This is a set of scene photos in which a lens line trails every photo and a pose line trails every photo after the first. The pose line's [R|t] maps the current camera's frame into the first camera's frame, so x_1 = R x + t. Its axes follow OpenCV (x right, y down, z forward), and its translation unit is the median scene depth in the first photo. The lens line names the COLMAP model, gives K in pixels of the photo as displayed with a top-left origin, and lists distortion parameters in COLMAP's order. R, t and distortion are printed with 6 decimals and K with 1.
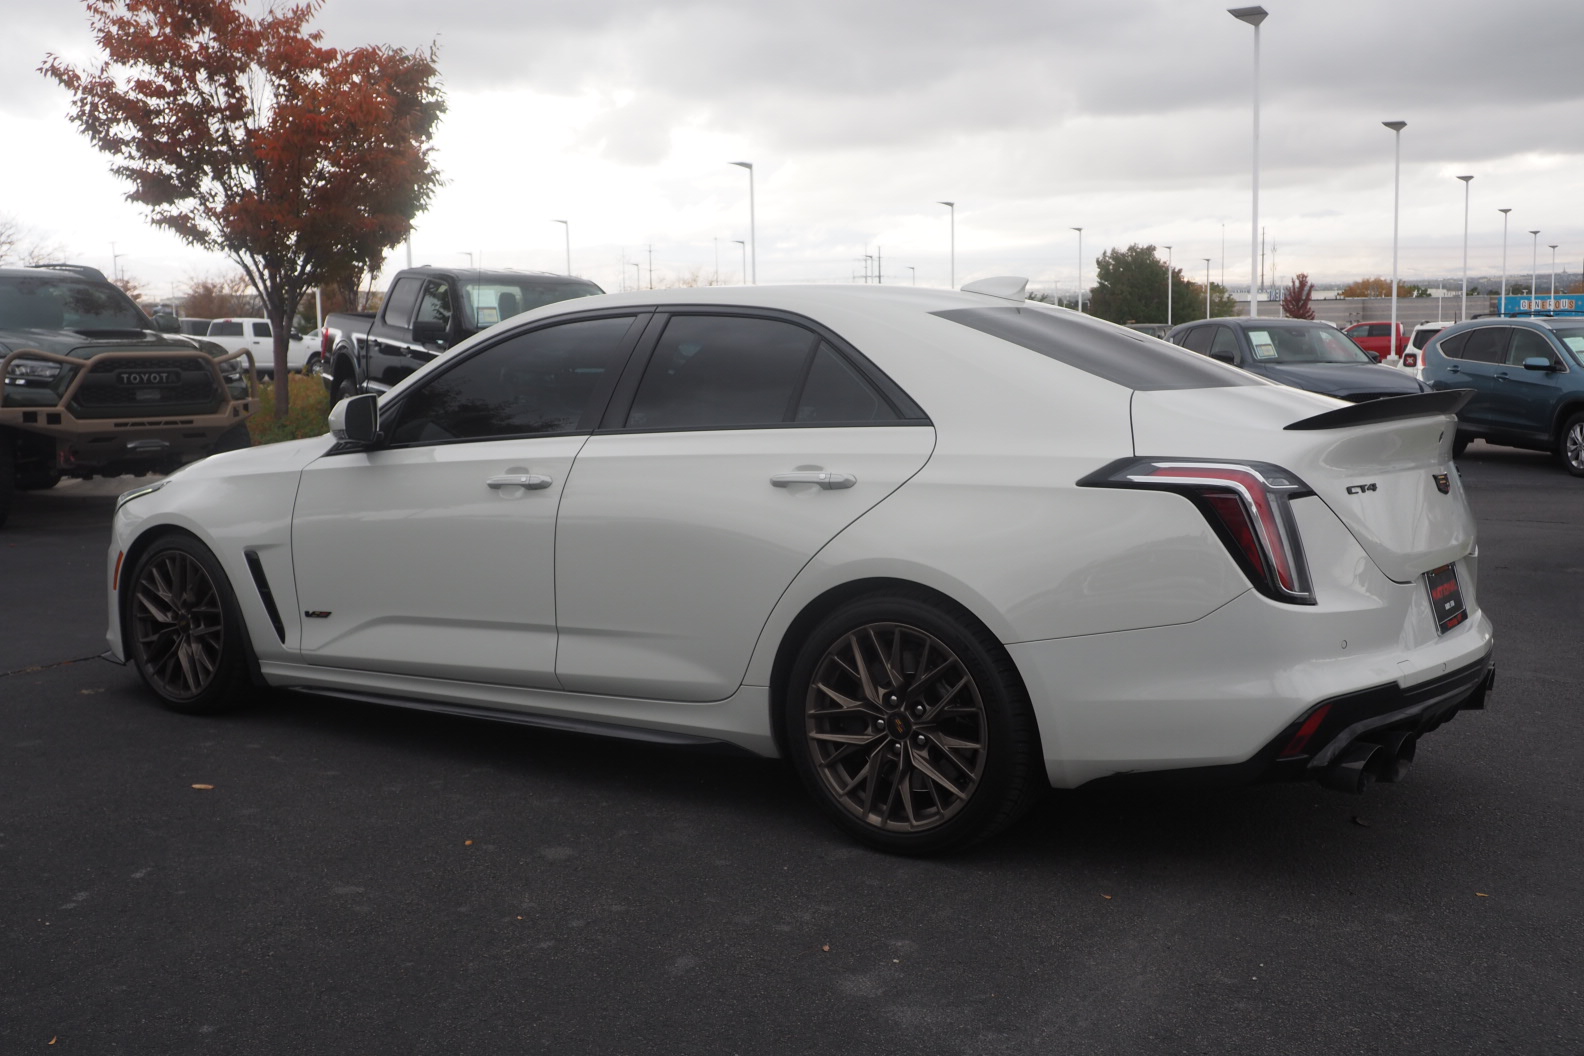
lens RADIAL K [[1577.2, 0, 797.0], [0, 1577.2, 525.5], [0, 0, 1]] dist [-0.009220, 0.000000]
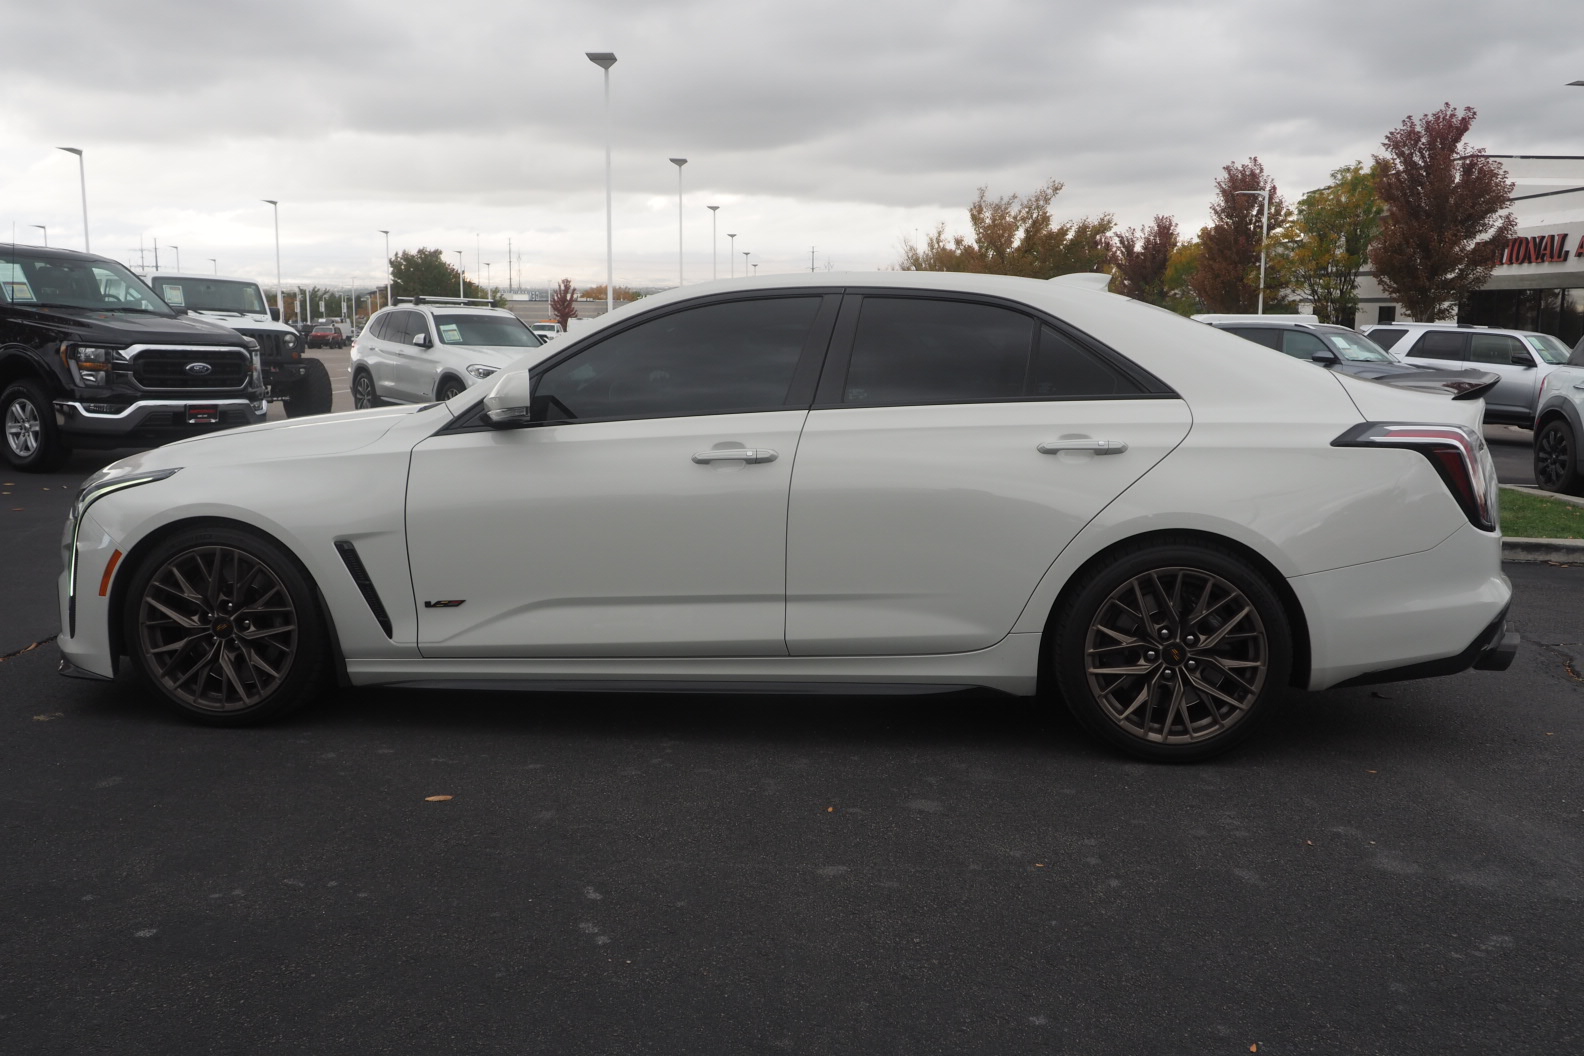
lens RADIAL K [[1344.2, 0, 798.3], [0, 1344.2, 526.2], [0, 0, 1]] dist [-0.019945, 0.010219]
pose [[0.878087, -0.048446, 0.476042, -0.563060], [0.035963, 0.998729, 0.035303, -0.011858], [-0.477147, -0.013879, 0.878714, 0.221601]]
